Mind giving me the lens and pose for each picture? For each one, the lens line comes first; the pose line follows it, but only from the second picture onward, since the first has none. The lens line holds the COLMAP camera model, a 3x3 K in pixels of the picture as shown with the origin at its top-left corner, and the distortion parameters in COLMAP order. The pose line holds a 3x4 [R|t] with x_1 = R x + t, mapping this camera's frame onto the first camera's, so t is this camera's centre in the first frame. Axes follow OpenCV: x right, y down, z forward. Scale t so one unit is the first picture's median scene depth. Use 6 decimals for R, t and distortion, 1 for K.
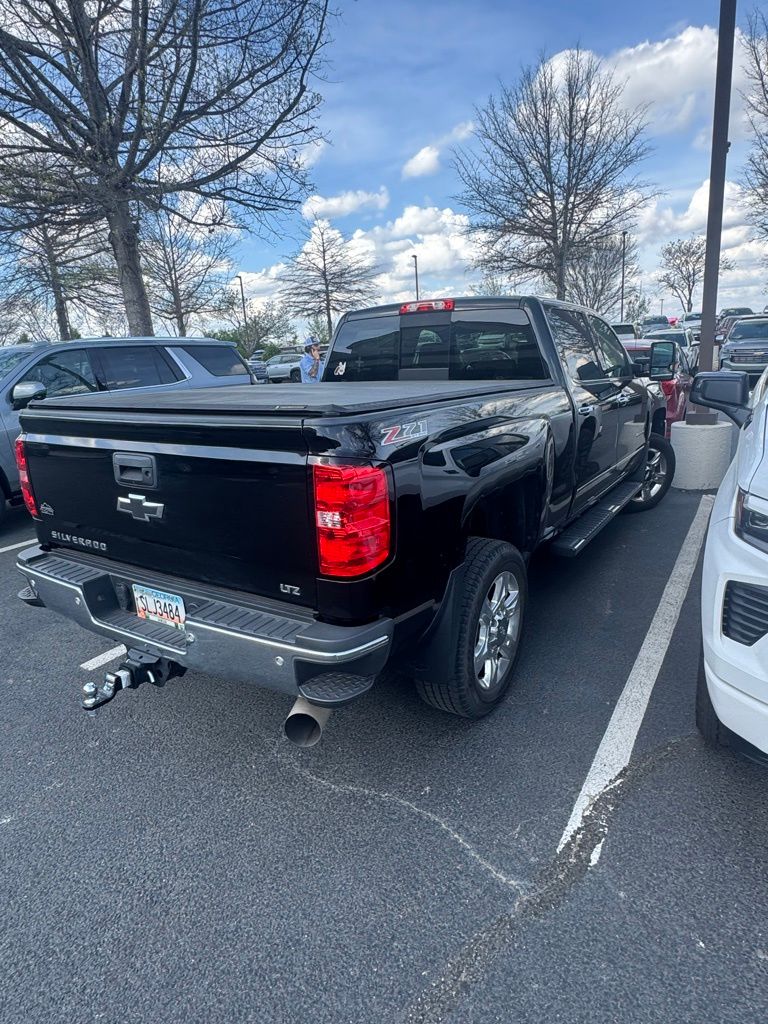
lens RADIAL K [[601.6, 0, 385.7], [0, 601.6, 498.7], [0, 0, 1]] dist [0.001653, -0.000346]
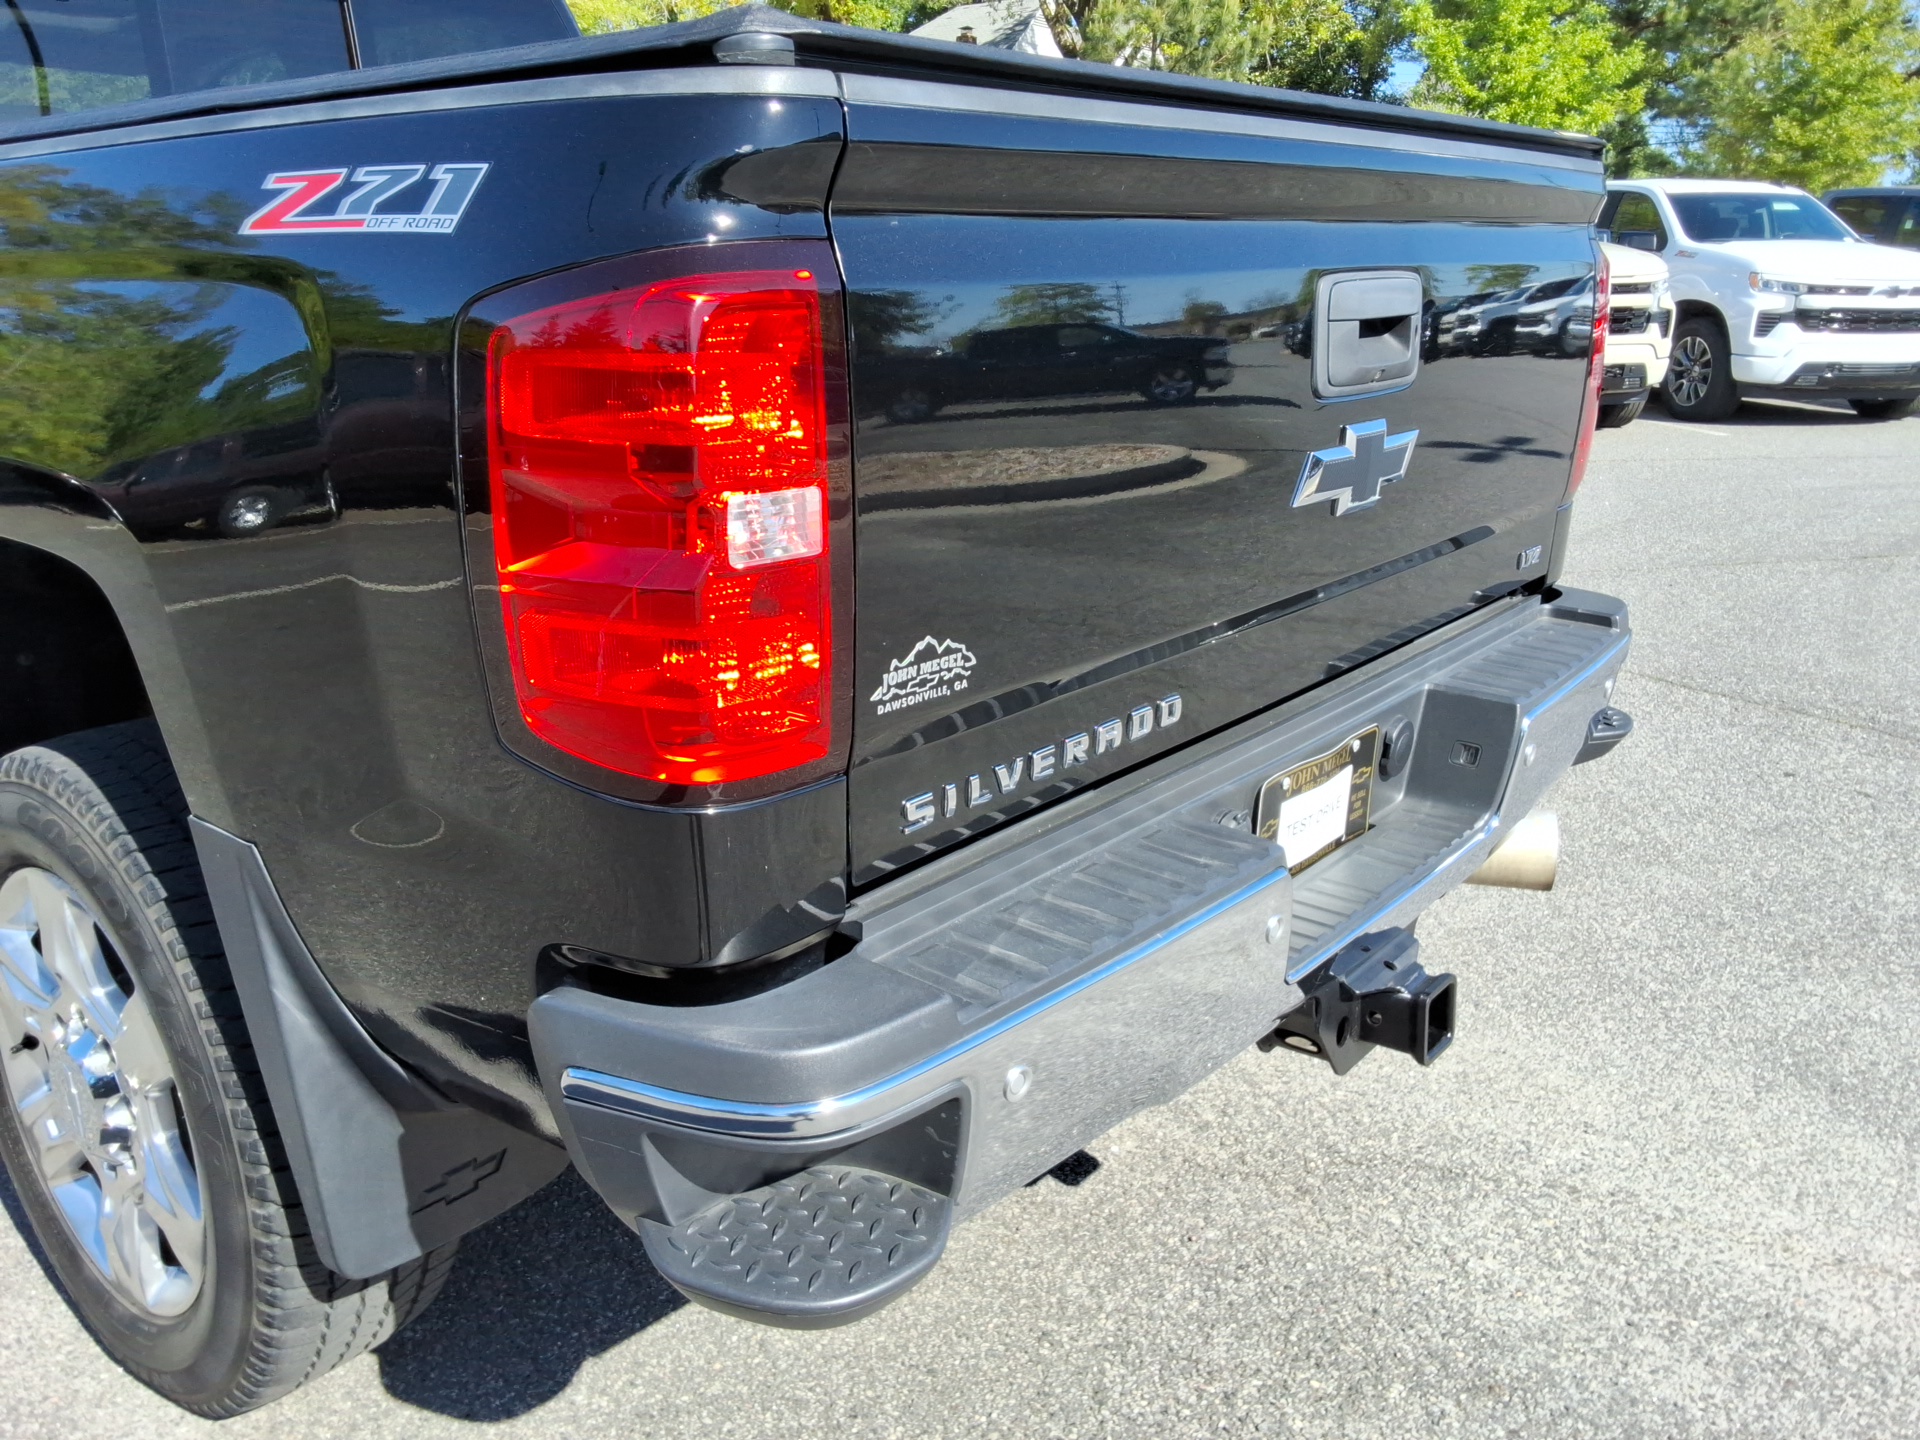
lens RADIAL K [[1552.6, 0, 962.3], [0, 1552.6, 687.9], [0, 0, 1]] dist [0.117749, -0.179941]
pose [[0.114122, -0.235998, 0.965029, -1.215517], [0.233083, 0.950623, 0.204911, -0.086086], [-0.965737, 0.201547, 0.163495, 1.101657]]
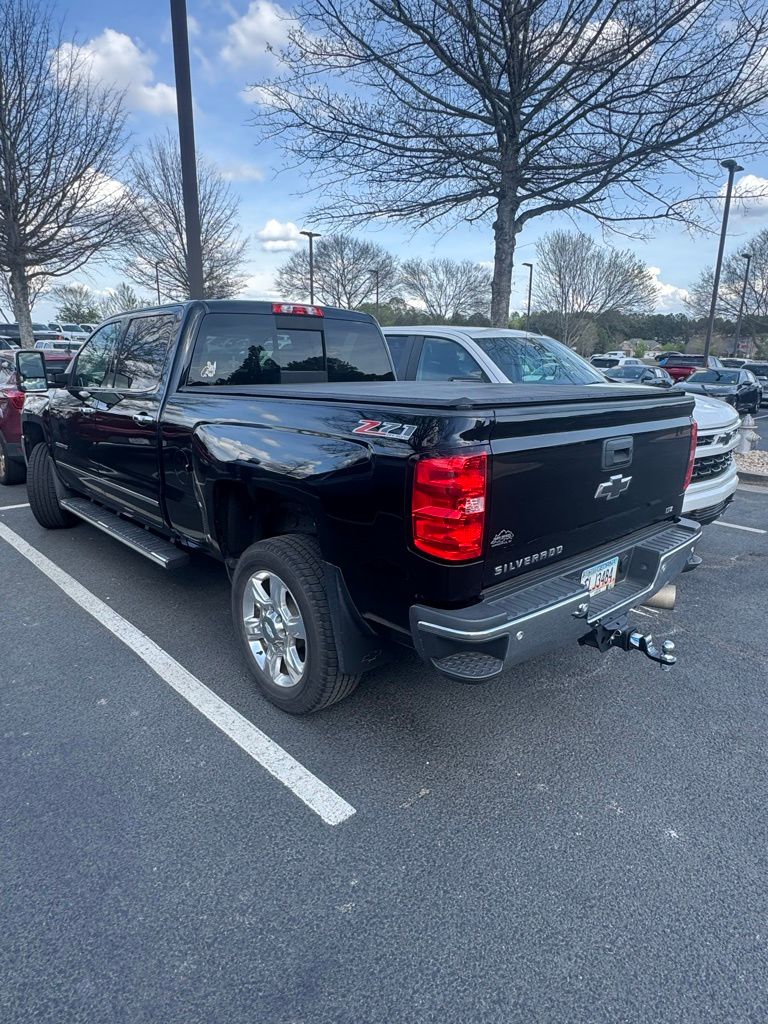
lens RADIAL K [[601.6, 0, 385.7], [0, 601.6, 498.7], [0, 0, 1]] dist [0.001653, -0.000346]
pose [[0.265214, -0.178470, 0.947528, -1.596179], [0.205118, 0.970669, 0.125416, -0.192213], [-0.942119, 0.161093, 0.294042, 1.090388]]
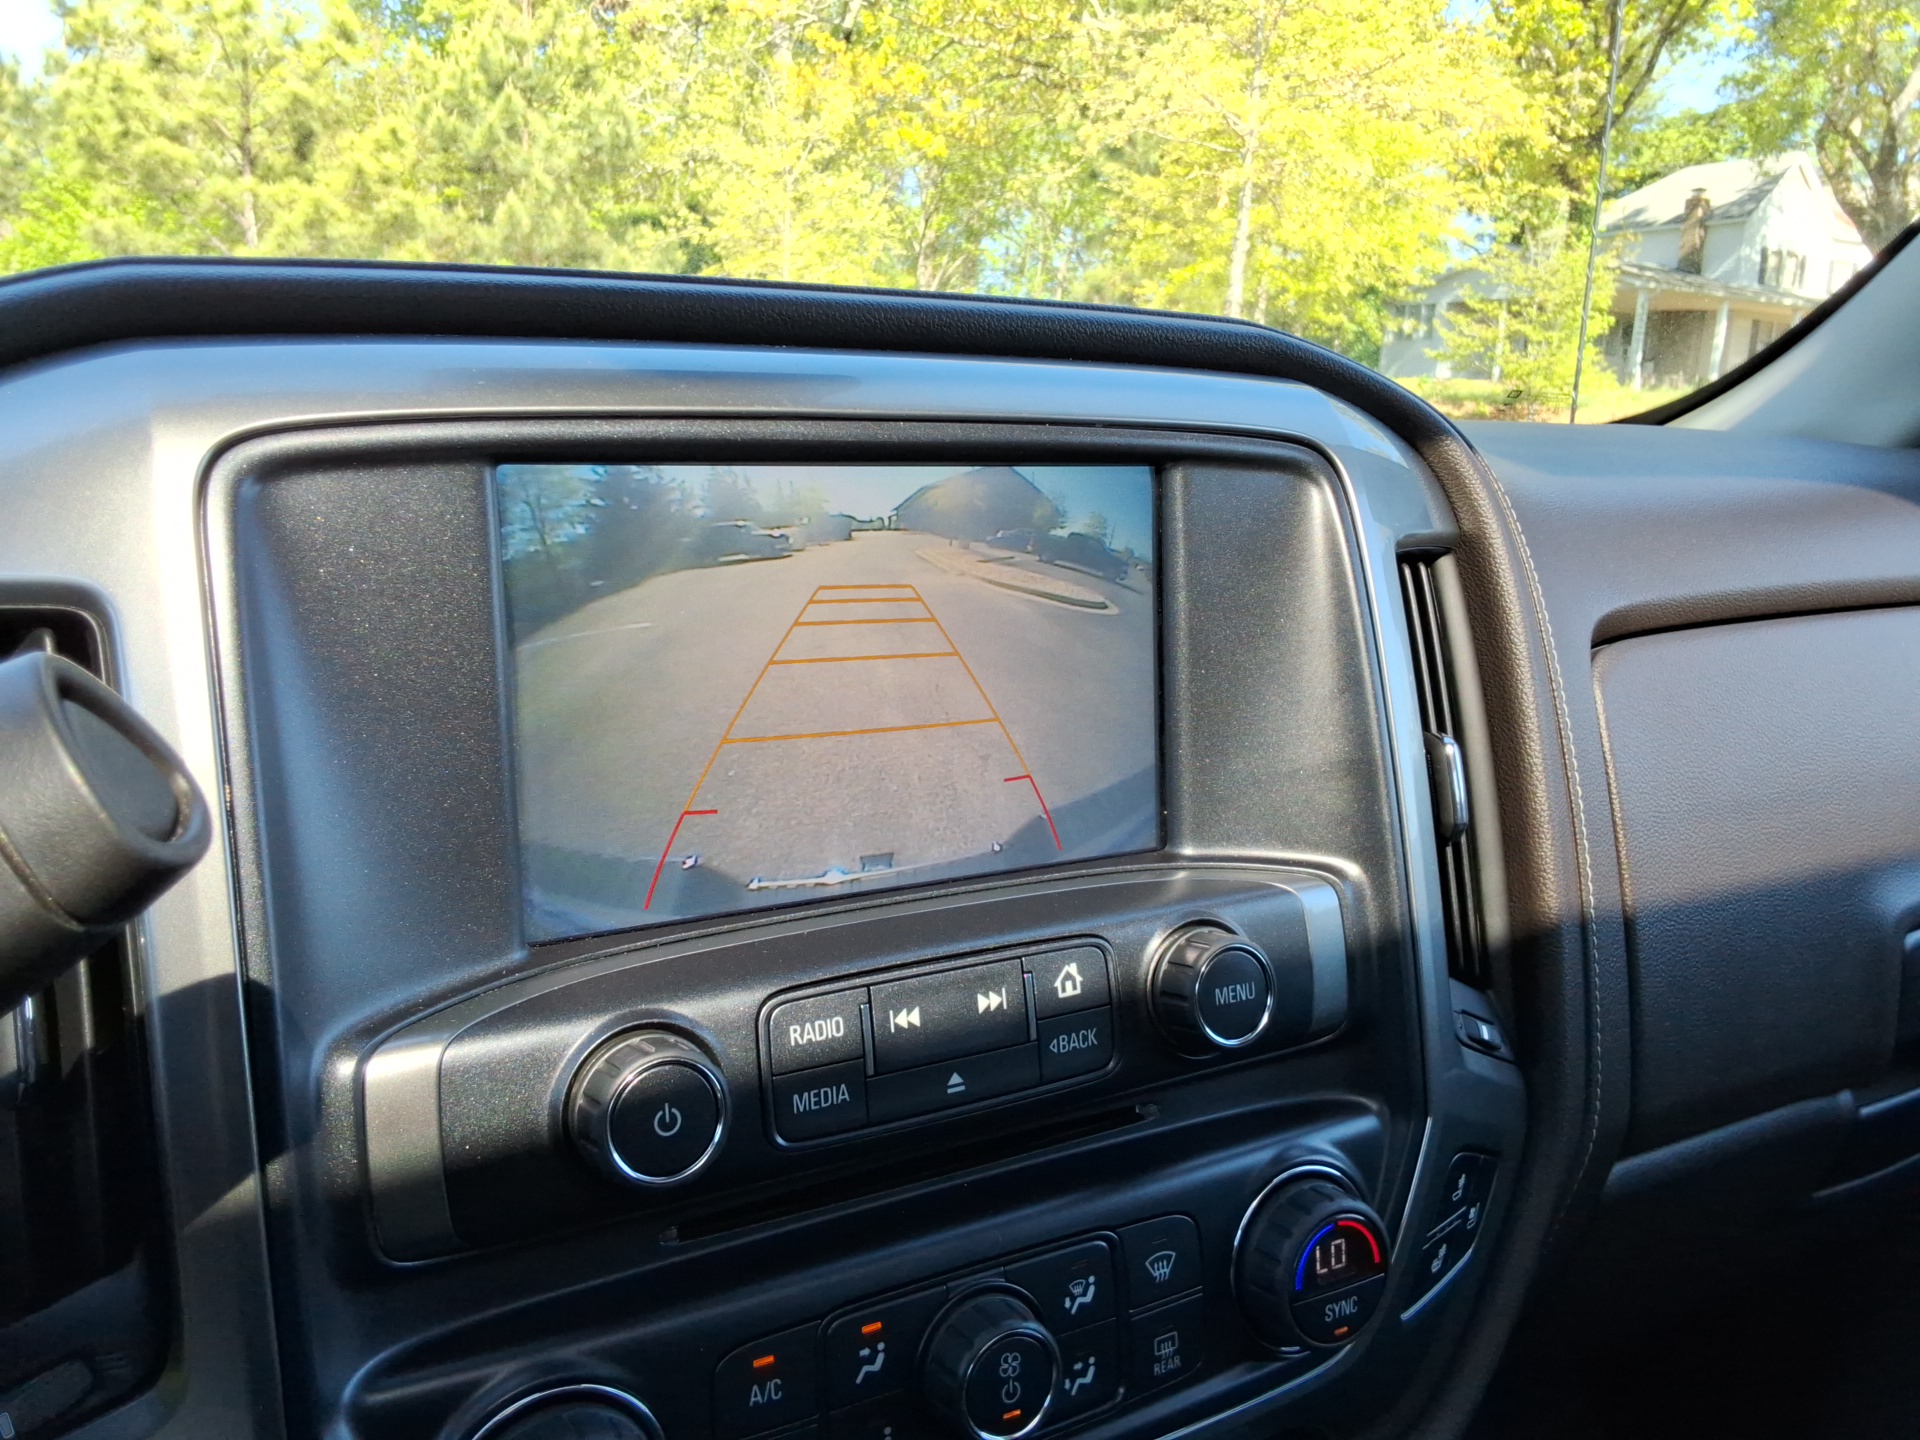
lens RADIAL K [[1552.6, 0, 962.3], [0, 1552.6, 687.9], [0, 0, 1]] dist [0.117749, -0.179941]
pose [[0.468041, -0.109883, 0.876849, 0.419795], [0.172221, 0.984556, 0.031453, -0.521921], [-0.866763, 0.136290, 0.479737, 2.383397]]
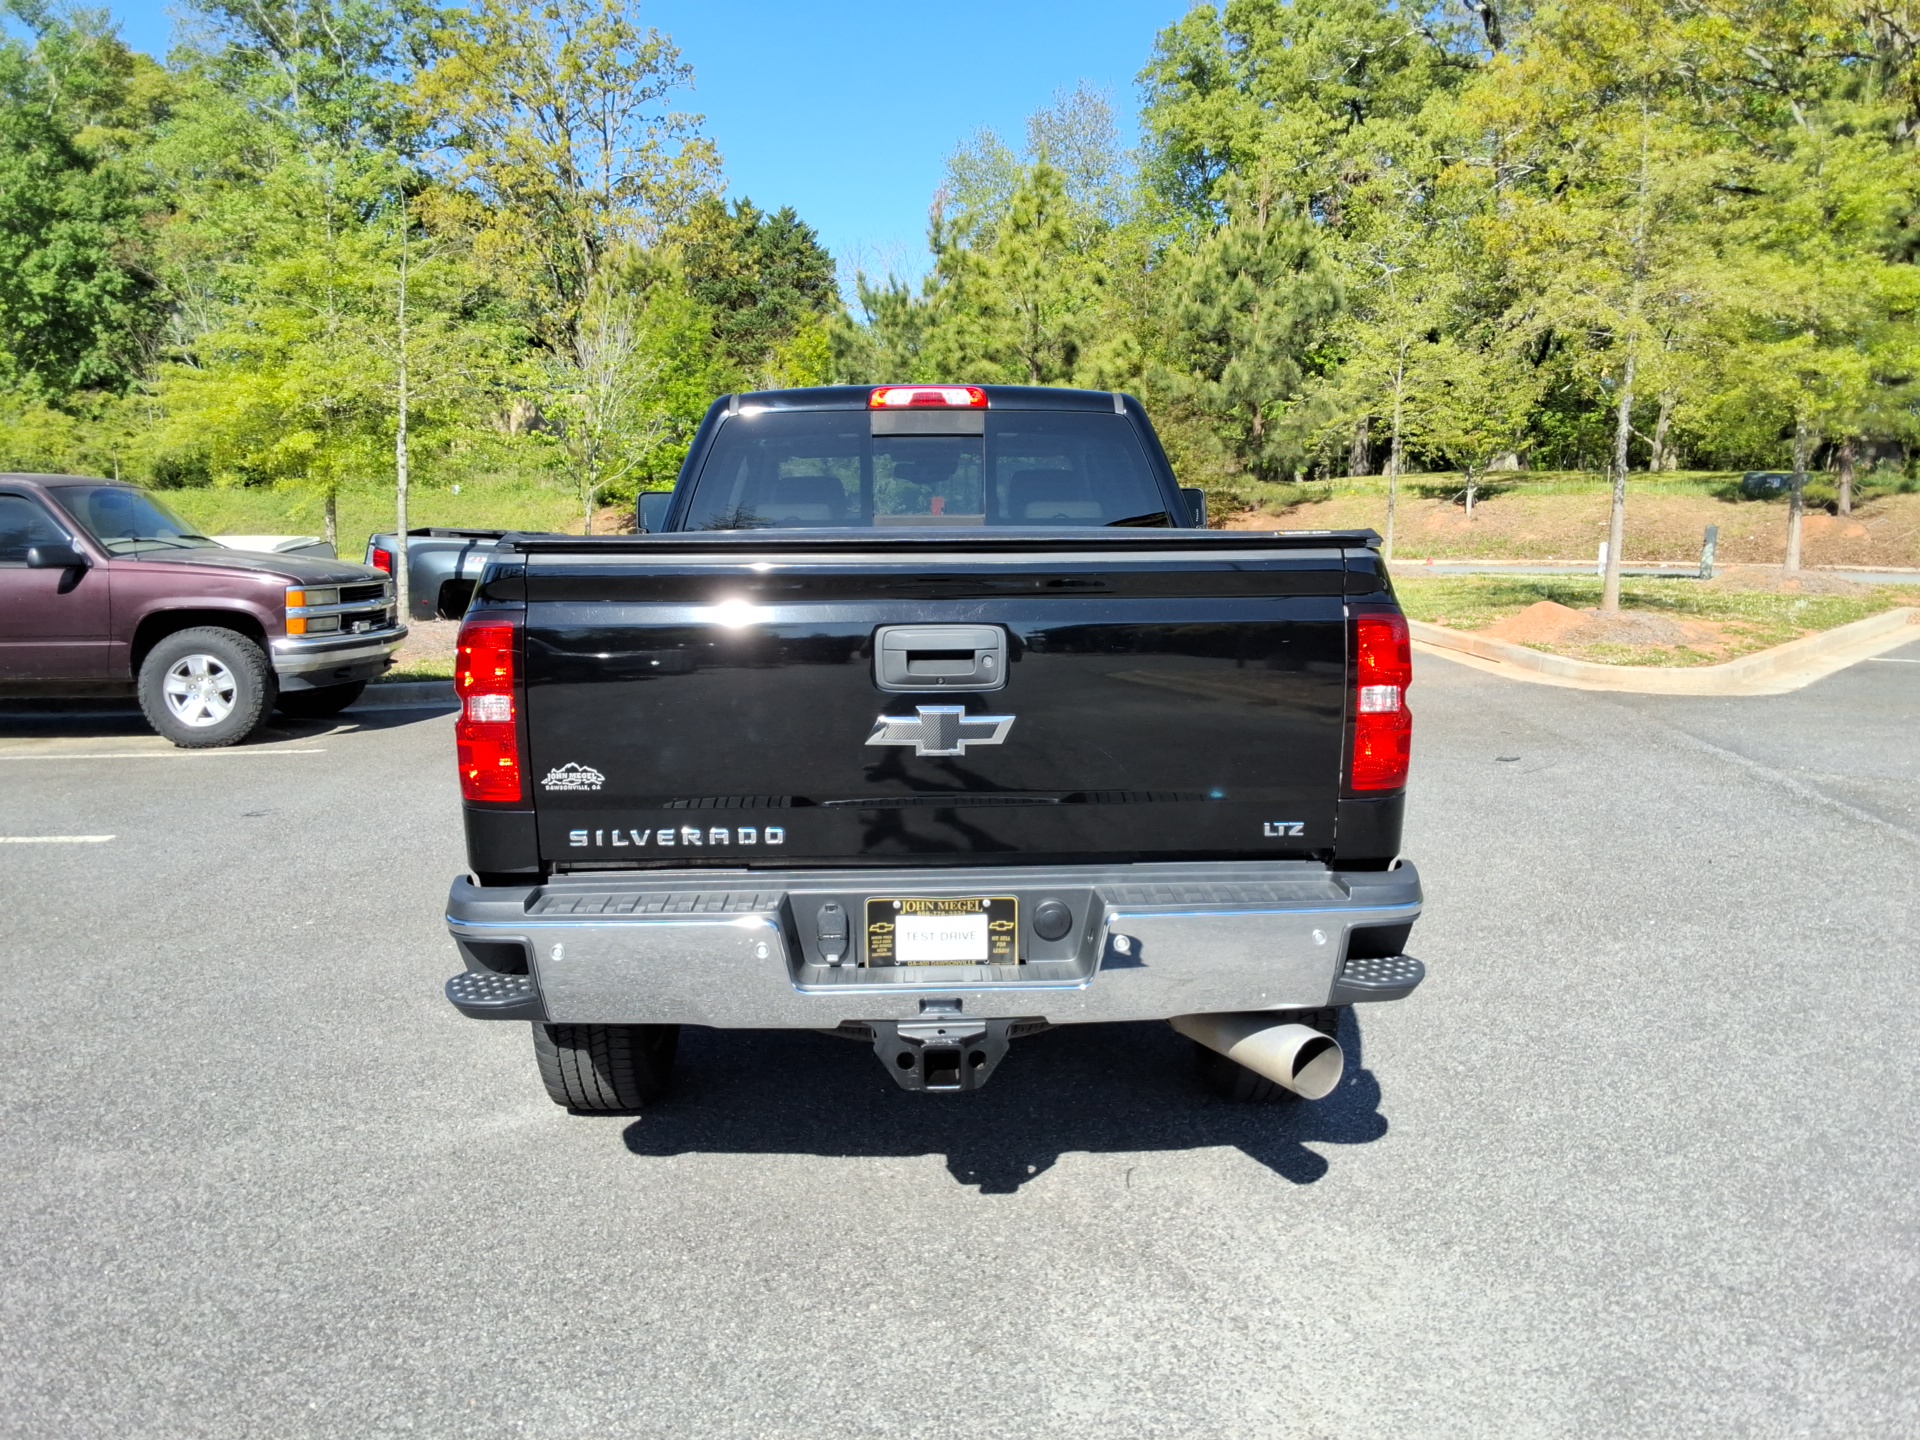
lens RADIAL K [[1540.6, 0, 971.0], [0, 1540.6, 699.8], [0, 0, 1]] dist [0.129020, -0.195351]
pose [[0.825386, -0.034929, 0.563488, -1.158469], [0.109727, 0.988977, -0.099422, 0.126253], [-0.553804, 0.143891, 0.820120, -0.121726]]
